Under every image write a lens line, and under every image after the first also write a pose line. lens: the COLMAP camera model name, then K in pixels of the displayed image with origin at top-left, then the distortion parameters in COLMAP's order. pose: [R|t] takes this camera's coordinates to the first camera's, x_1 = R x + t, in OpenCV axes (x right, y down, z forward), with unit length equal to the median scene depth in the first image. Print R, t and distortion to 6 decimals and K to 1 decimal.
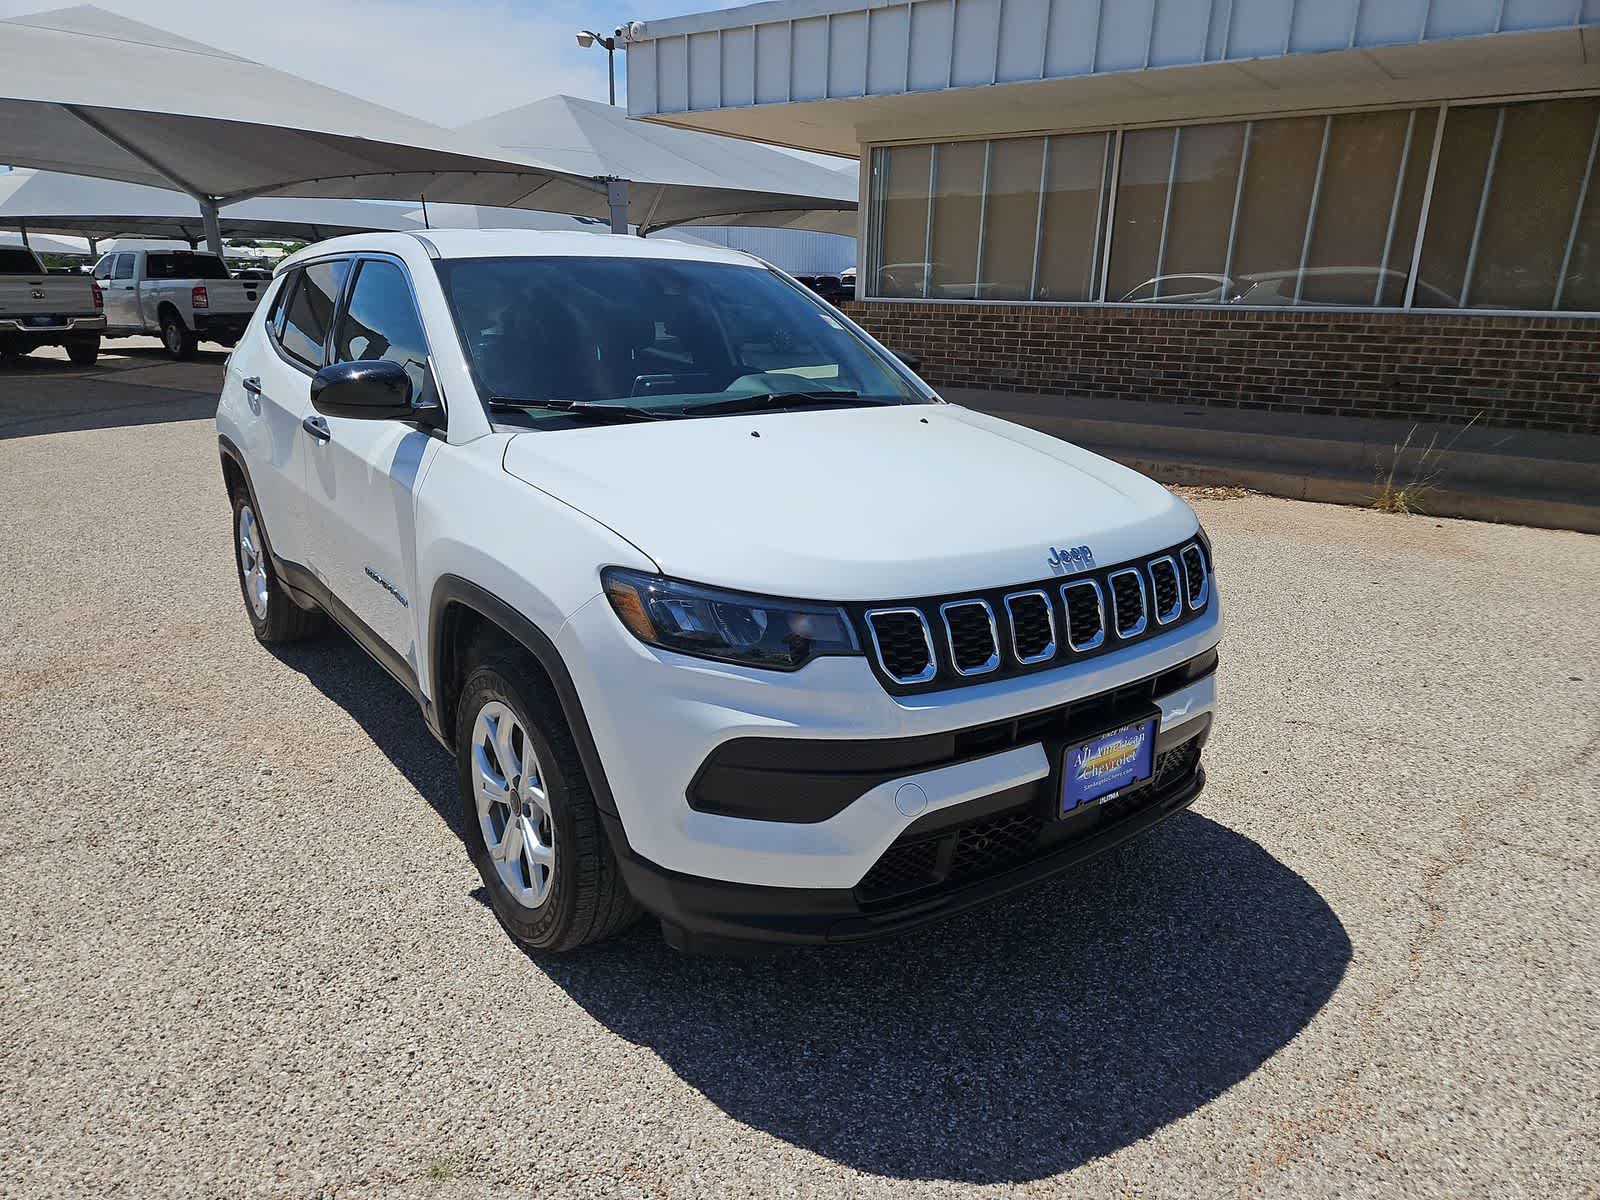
lens RADIAL K [[1059.5, 0, 791.4], [0, 1059.5, 601.6], [0, 0, 1]] dist [0.057935, -0.036429]
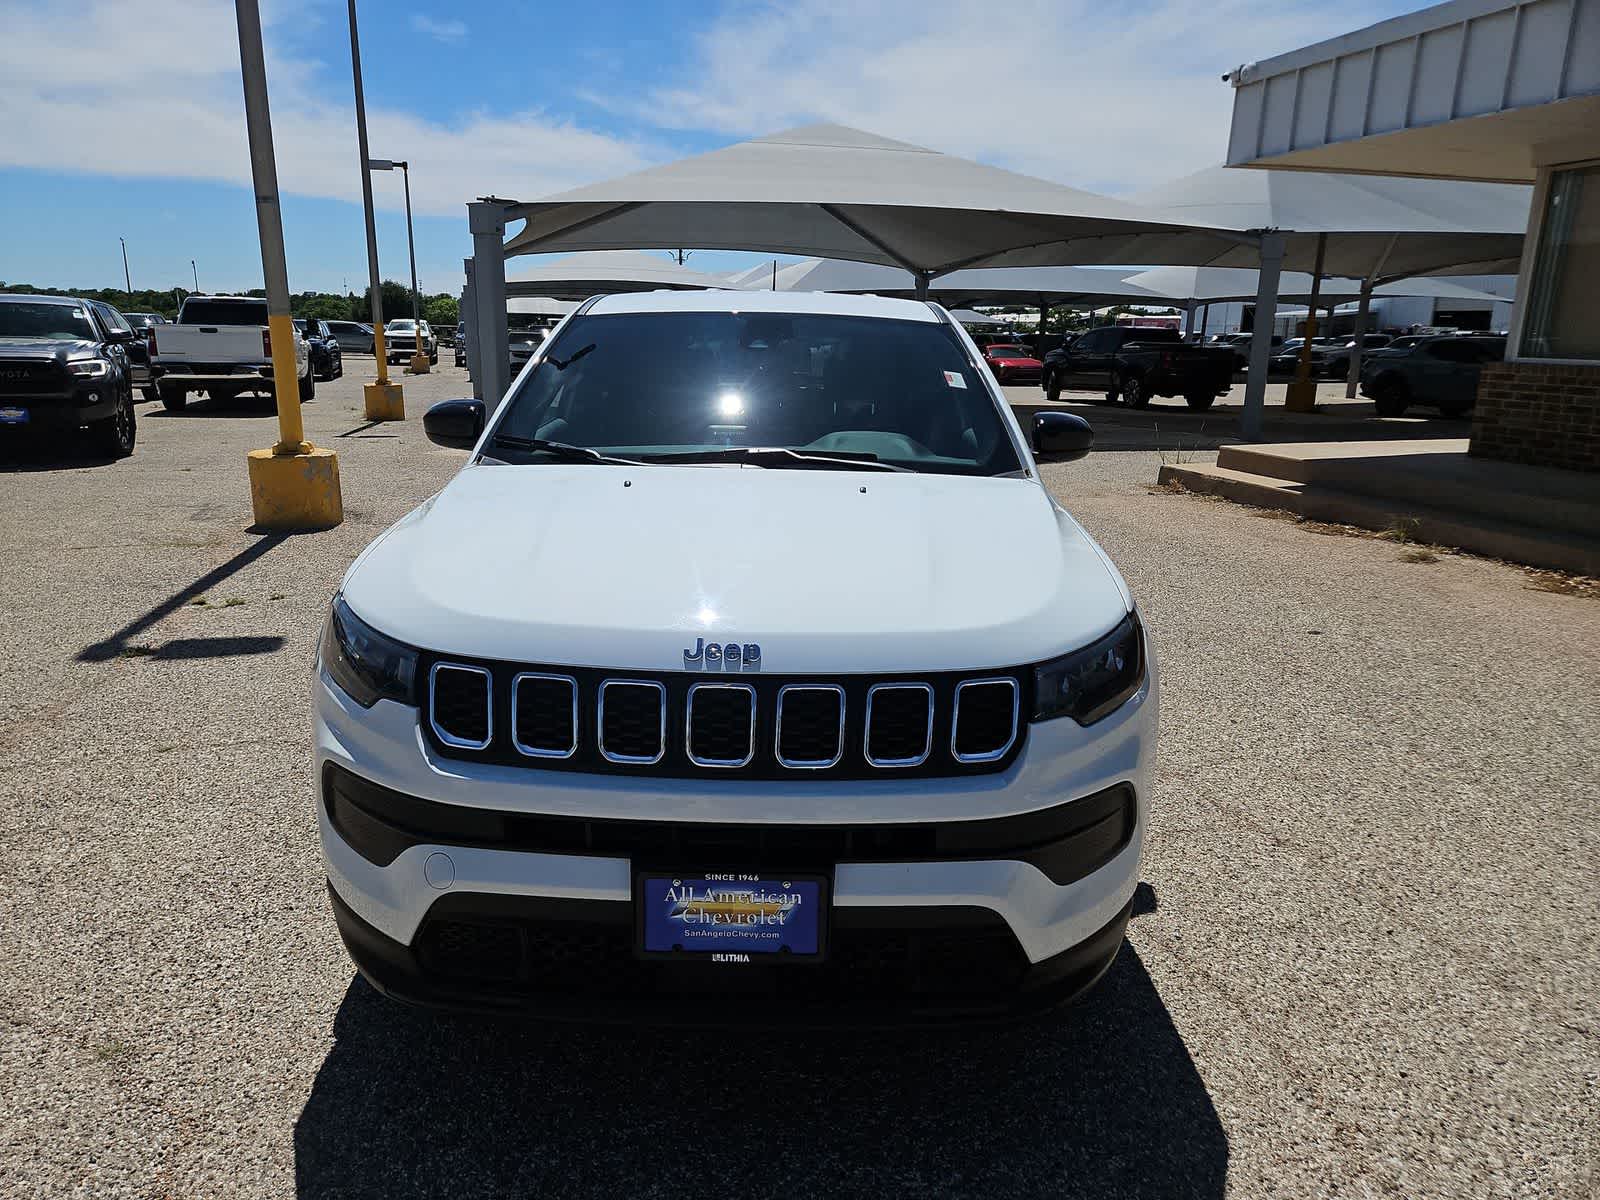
lens RADIAL K [[1060.7, 0, 780.1], [0, 1060.7, 591.1], [0, 0, 1]] dist [0.061268, -0.036817]
pose [[0.793633, 0.142723, -0.591419, 0.147057], [-0.179423, 0.983766, -0.003365, -0.017869], [0.581338, 0.108785, 0.806357, 0.065288]]
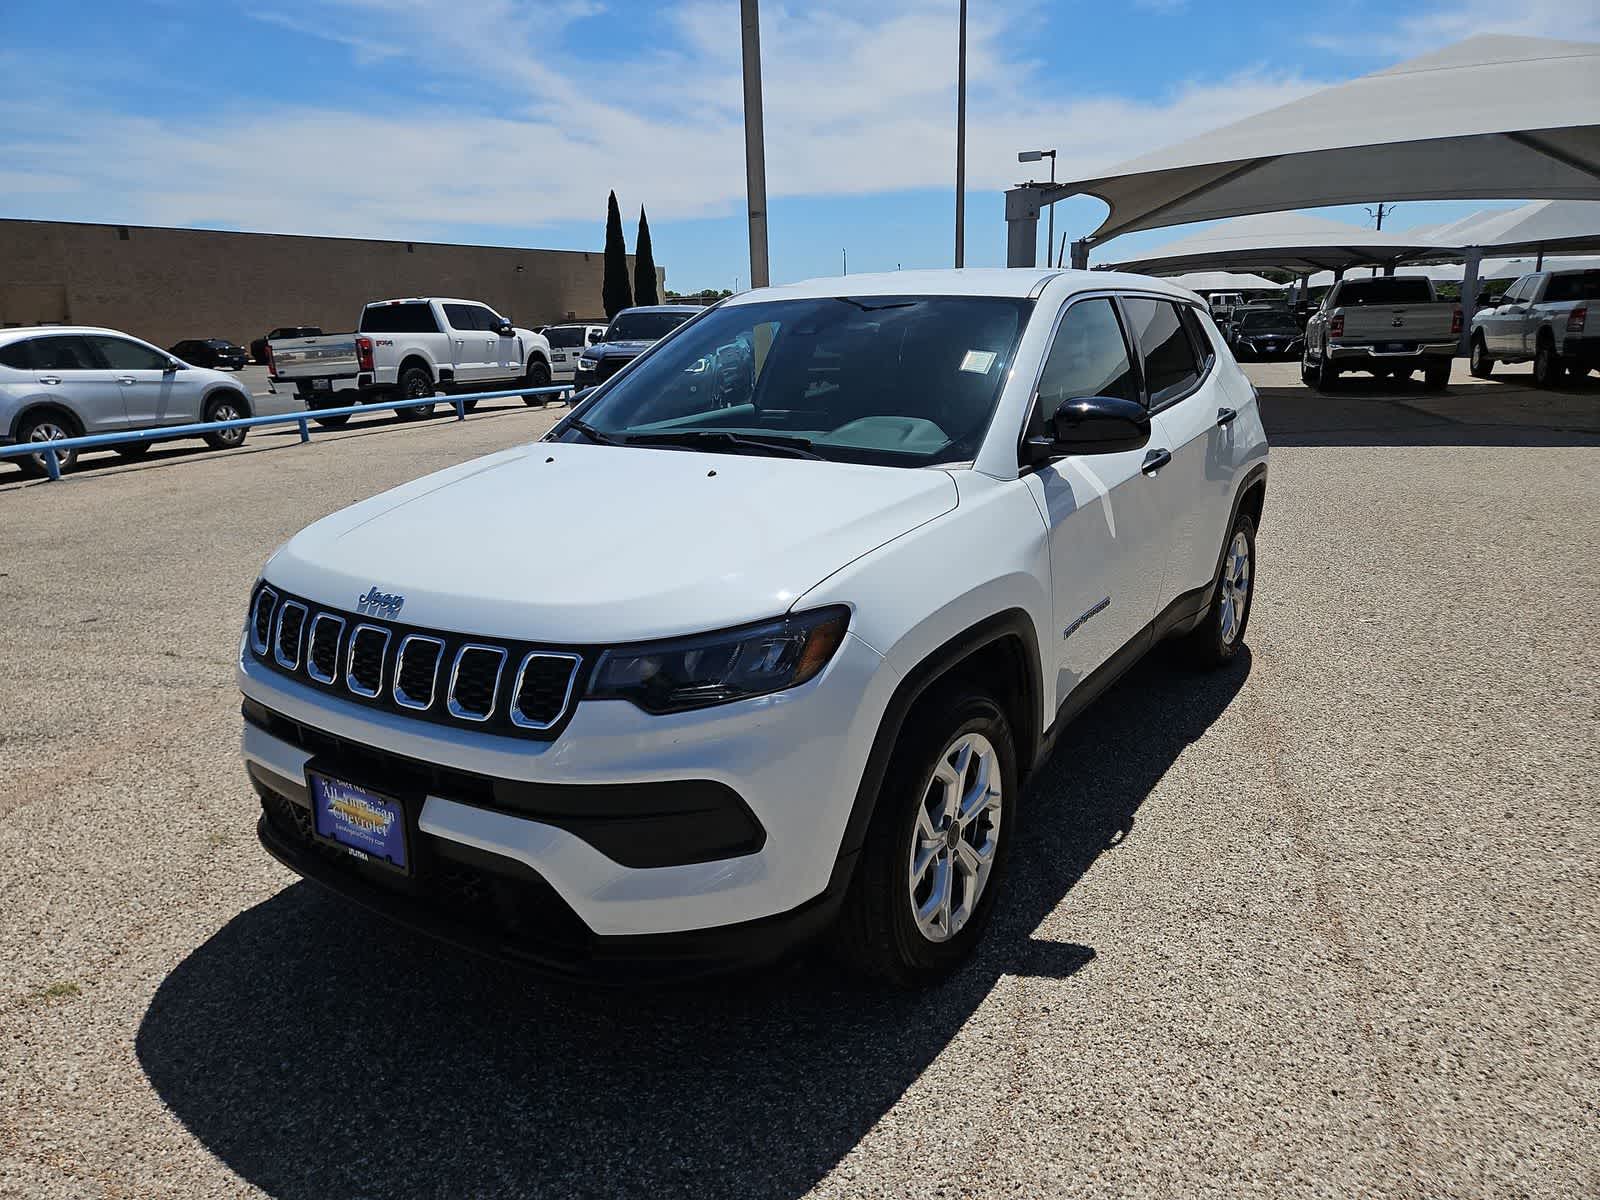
lens RADIAL K [[1060.7, 0, 780.1], [0, 1060.7, 591.1], [0, 0, 1]] dist [0.061268, -0.036817]
pose [[0.323386, 0.211955, -0.922224, 0.243636], [-0.239461, 0.961200, 0.136943, -0.051901], [0.915467, 0.176551, 0.361594, 0.183637]]
